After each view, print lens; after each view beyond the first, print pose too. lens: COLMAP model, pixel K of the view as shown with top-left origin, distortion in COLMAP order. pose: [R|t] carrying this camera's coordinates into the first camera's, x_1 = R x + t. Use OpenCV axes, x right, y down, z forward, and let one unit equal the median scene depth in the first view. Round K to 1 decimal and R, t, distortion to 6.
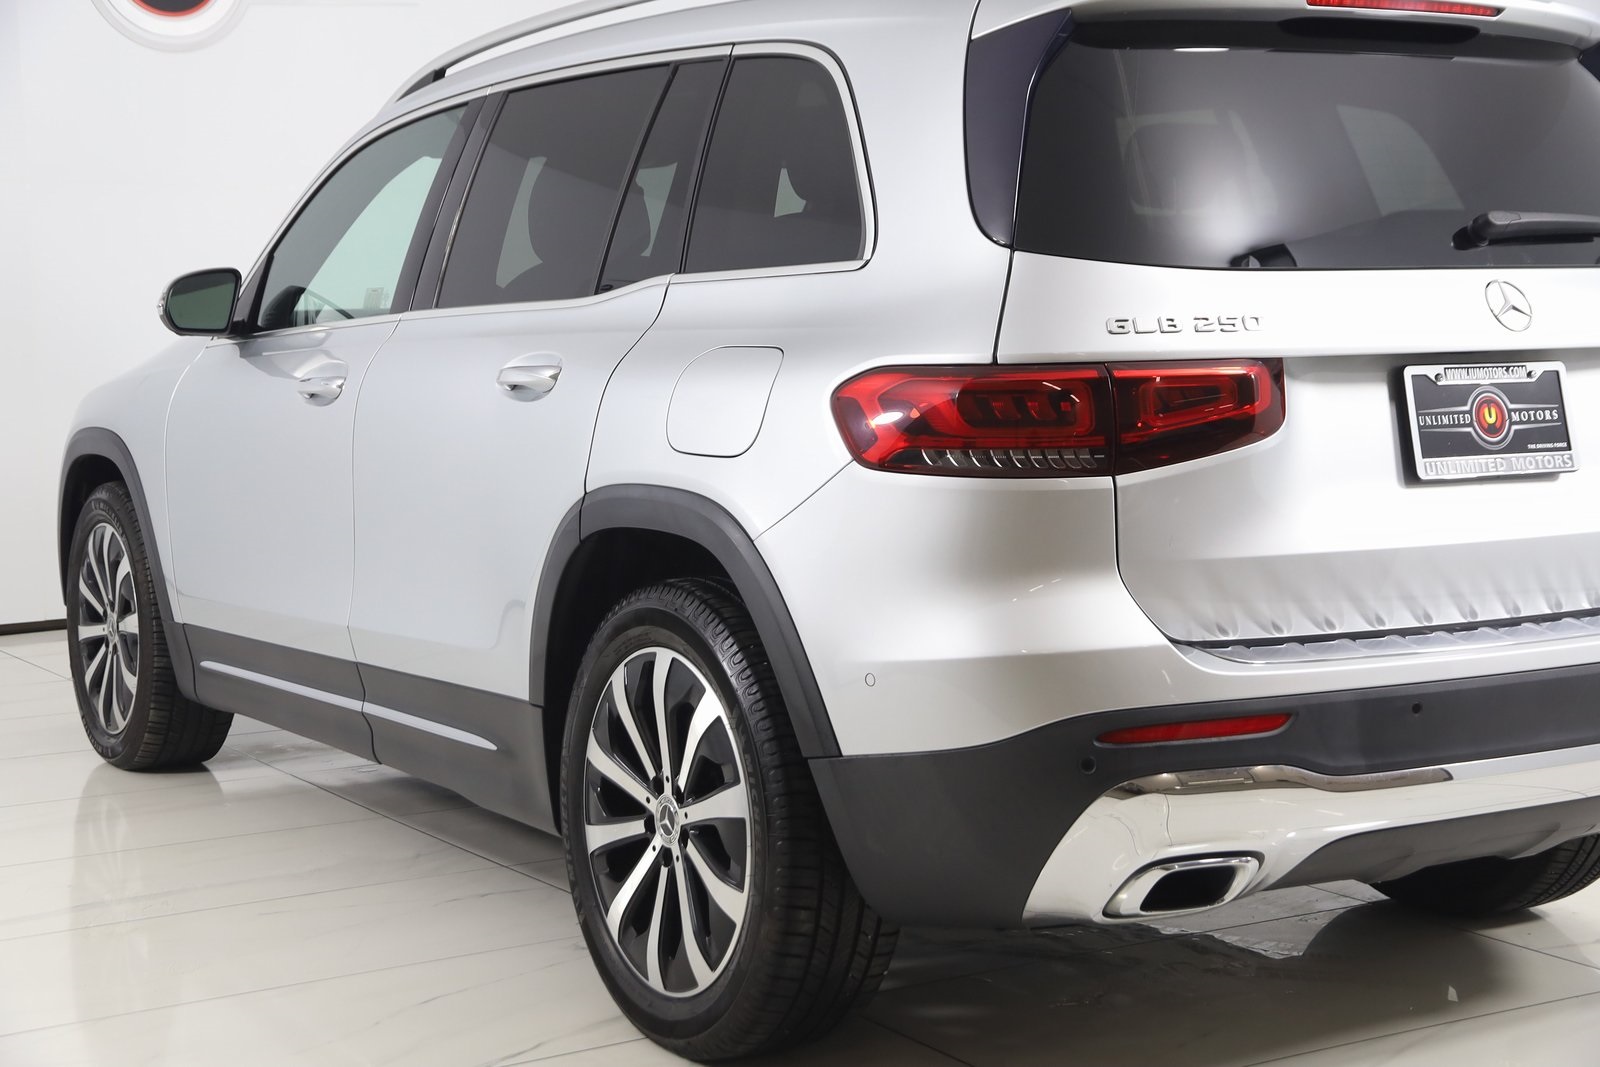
lens RADIAL K [[2325.2, 0, 786.5], [0, 2325.2, 544.1], [0, 0, 1]] dist [0.057300, 0.000000]
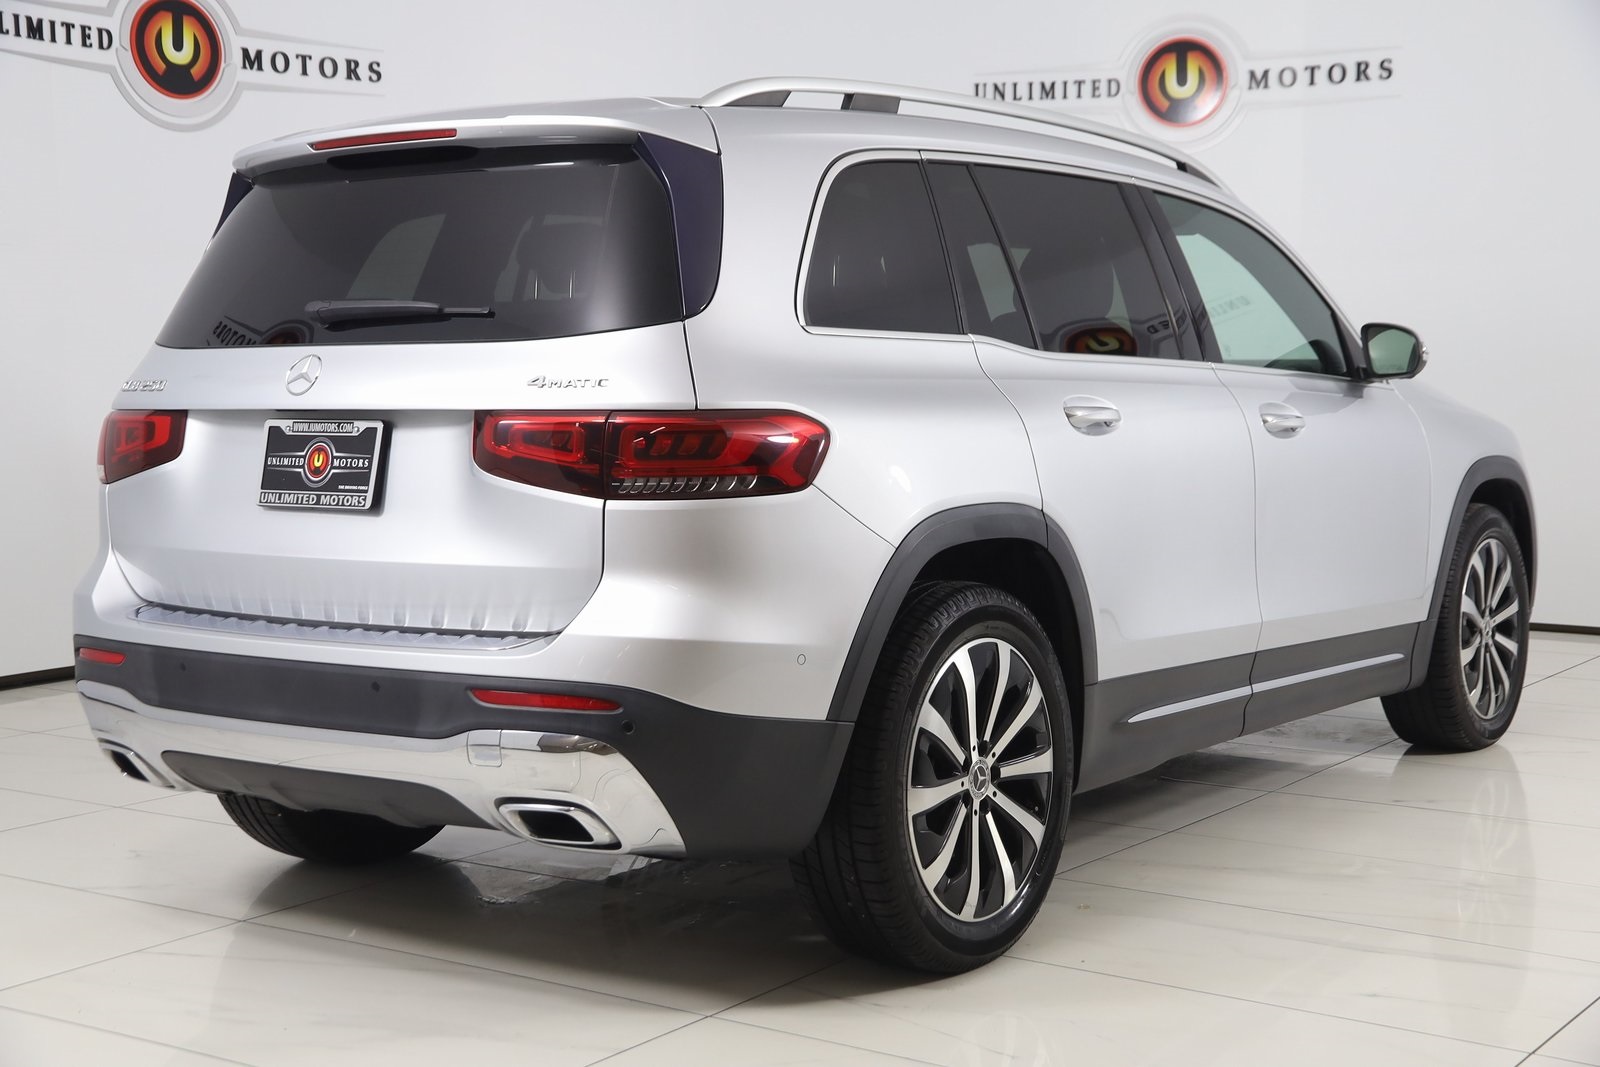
lens RADIAL K [[1881.7, 0, 790.1], [0, 1881.7, 534.4], [0, 0, 1]] dist [0.014499, 0.000000]
pose [[0.481968, 0.085214, -0.872035, 1.324339], [-0.080978, 0.995332, 0.052506, -0.089508], [0.872439, 0.045310, 0.486619, 0.723669]]
